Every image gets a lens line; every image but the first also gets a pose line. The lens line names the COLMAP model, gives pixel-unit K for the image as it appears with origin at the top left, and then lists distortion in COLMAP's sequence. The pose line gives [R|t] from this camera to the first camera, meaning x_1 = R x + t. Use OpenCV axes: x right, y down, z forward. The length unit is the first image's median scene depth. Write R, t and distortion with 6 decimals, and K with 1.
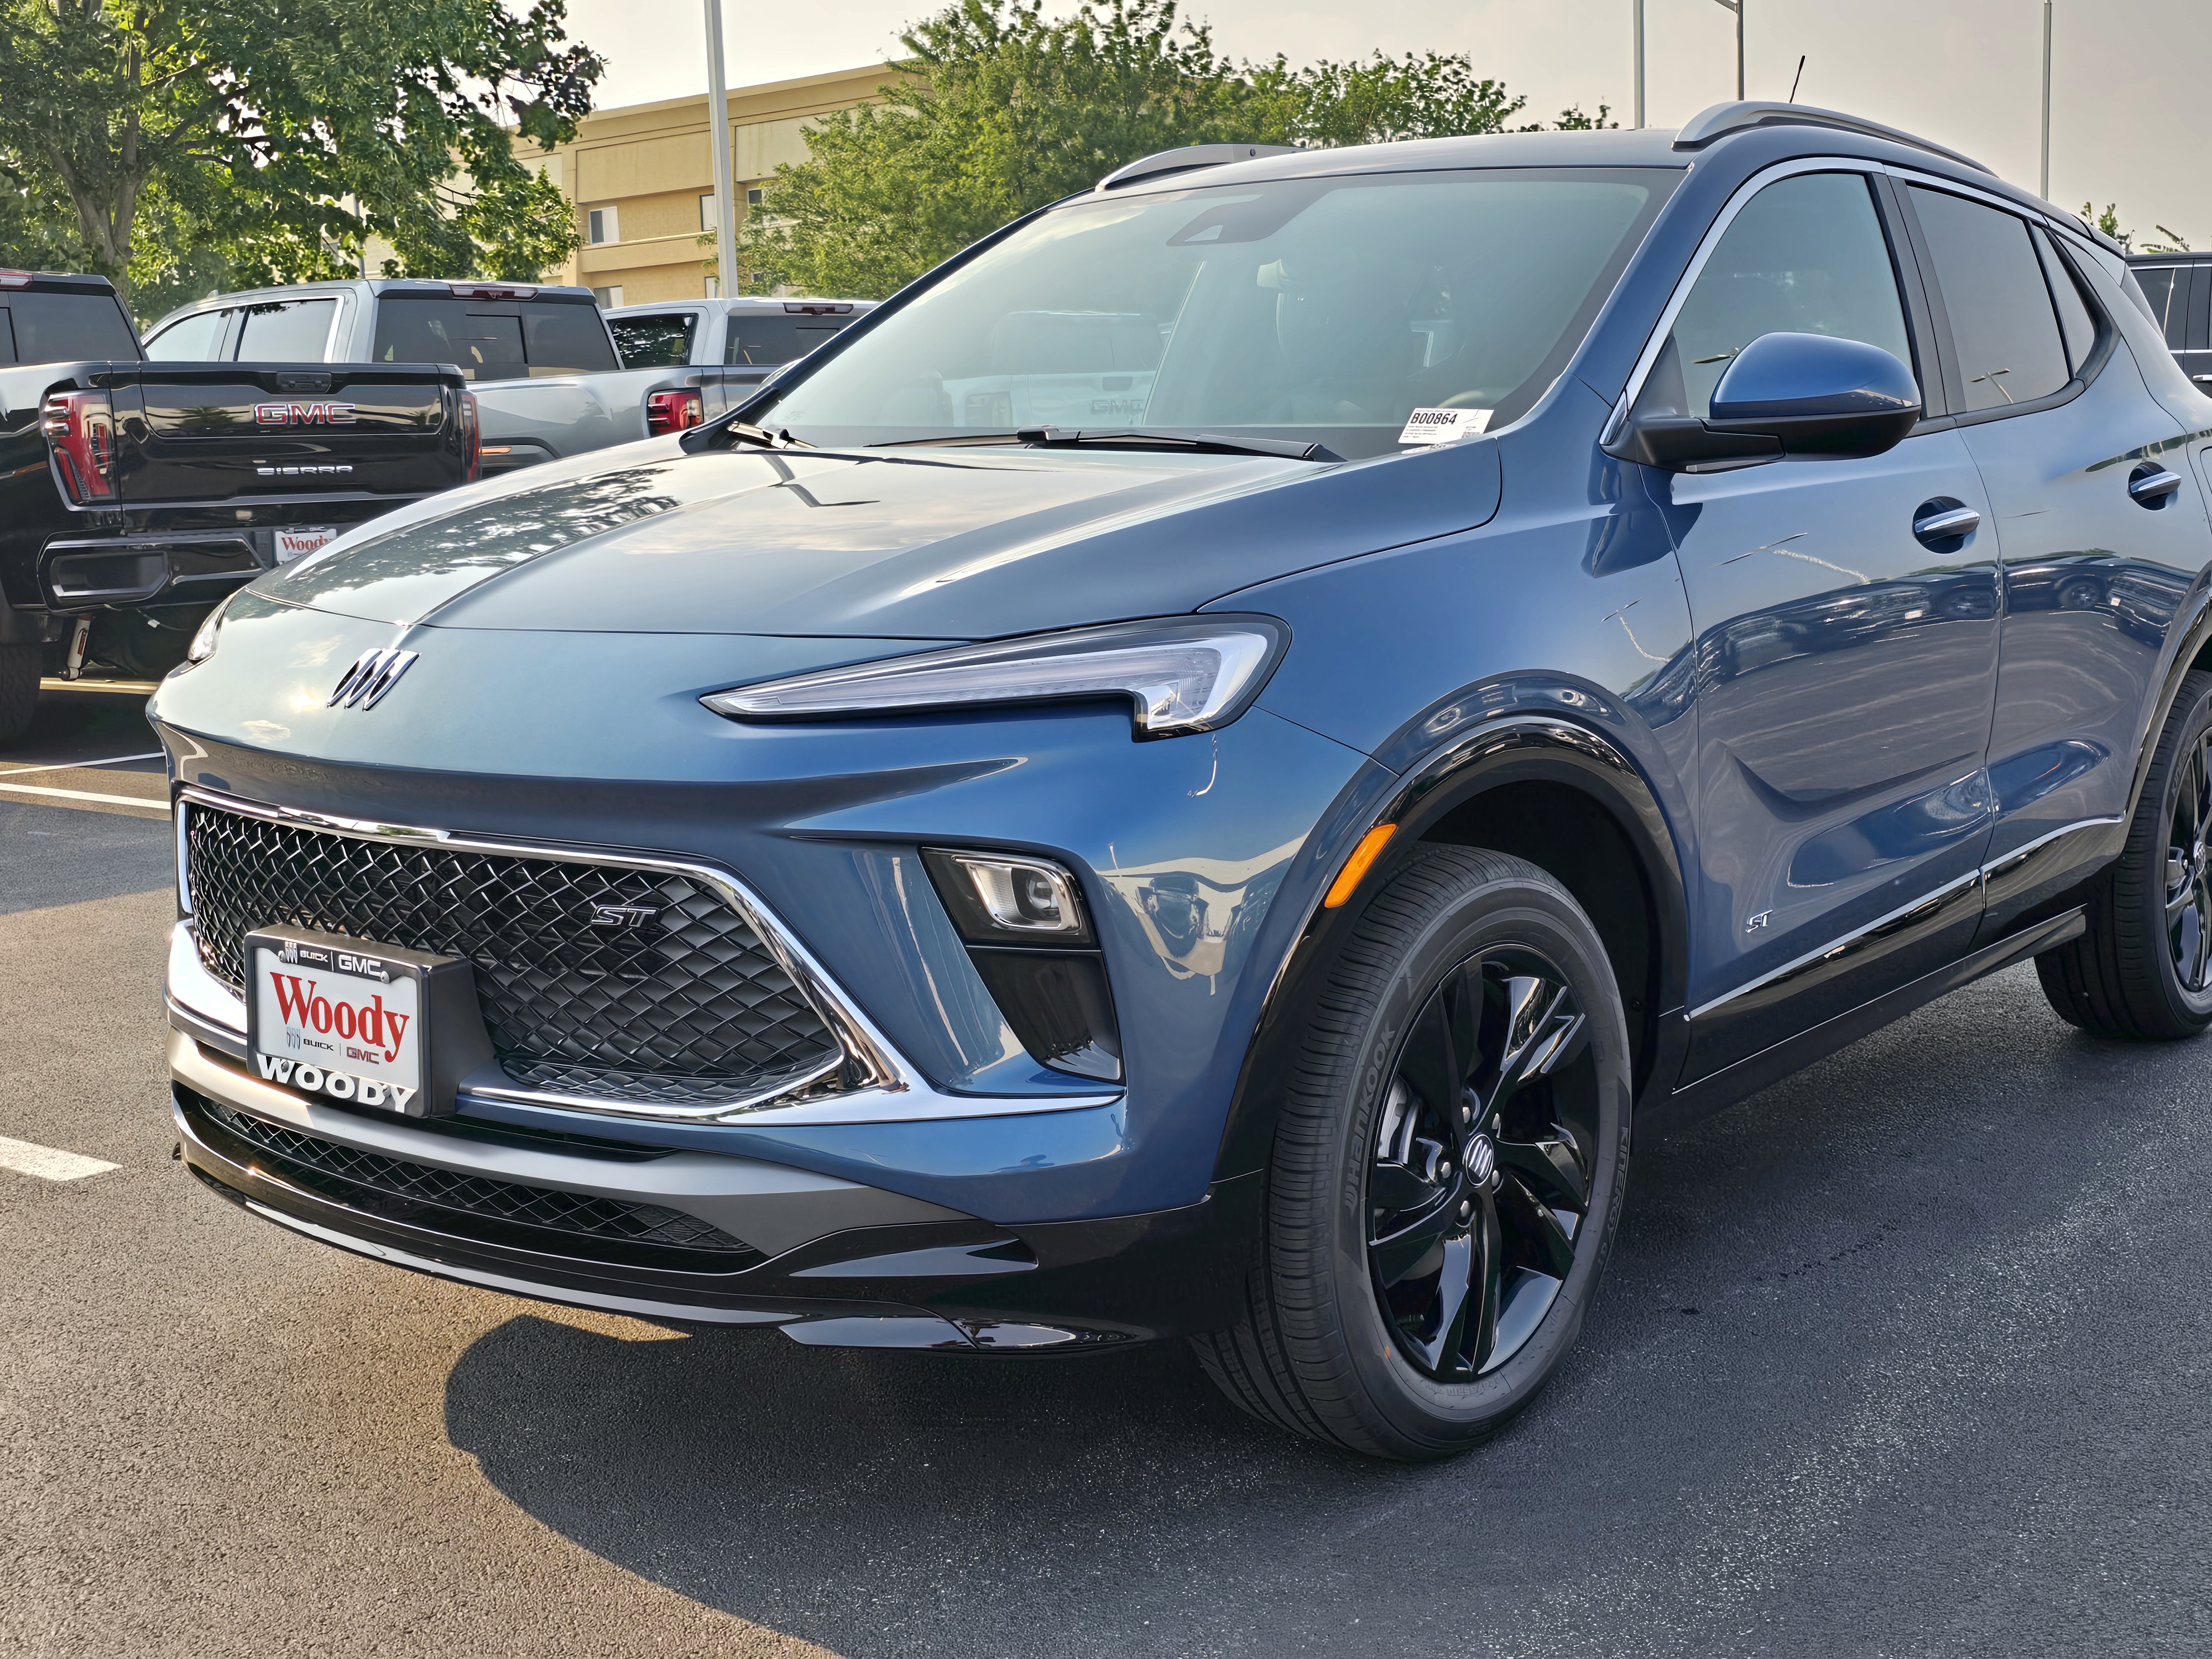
lens RADIAL K [[2624.0, 0, 1106.0], [0, 2624.0, 829.5], [0, 0, 1]] dist [0.139330, -0.244372]
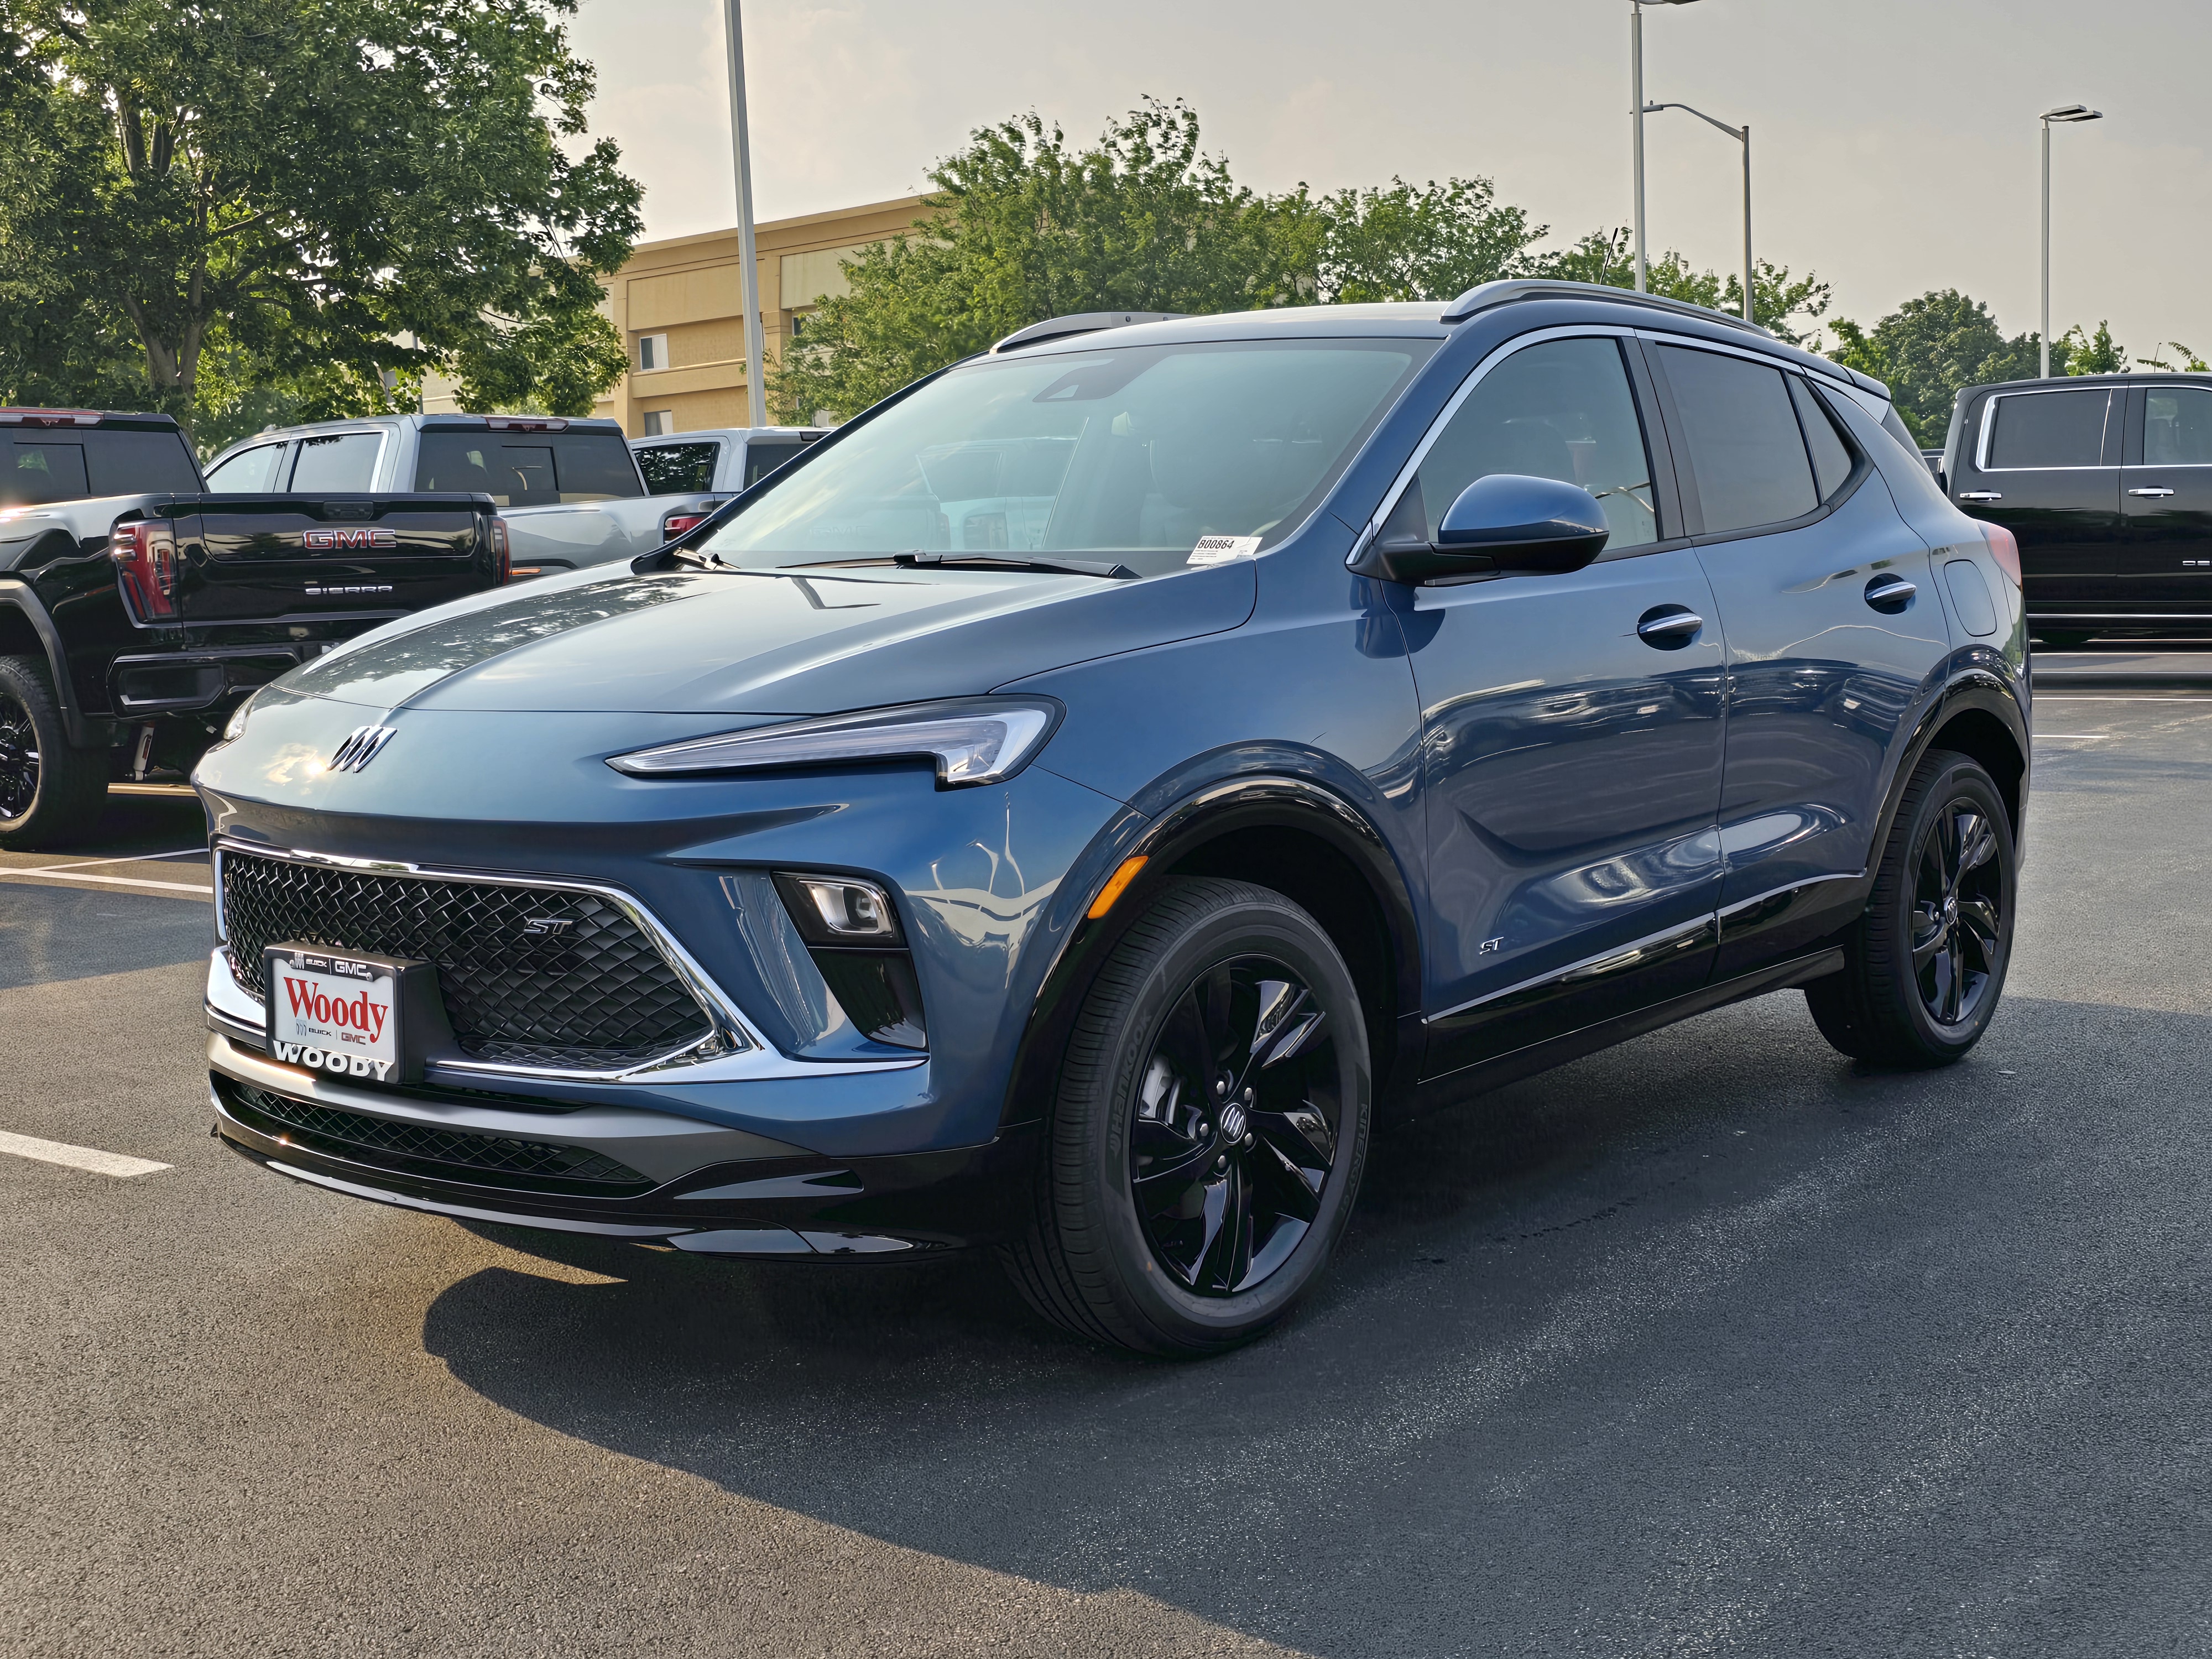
lens RADIAL K [[2589.0, 0, 1121.2], [0, 2589.0, 873.5], [0, 0, 1]] dist [0.174436, -0.401313]
pose [[0.999898, -0.005570, -0.013145, 0.094509], [0.005244, 0.999680, -0.024729, 0.031727], [0.013279, 0.024658, 0.999608, -0.234832]]
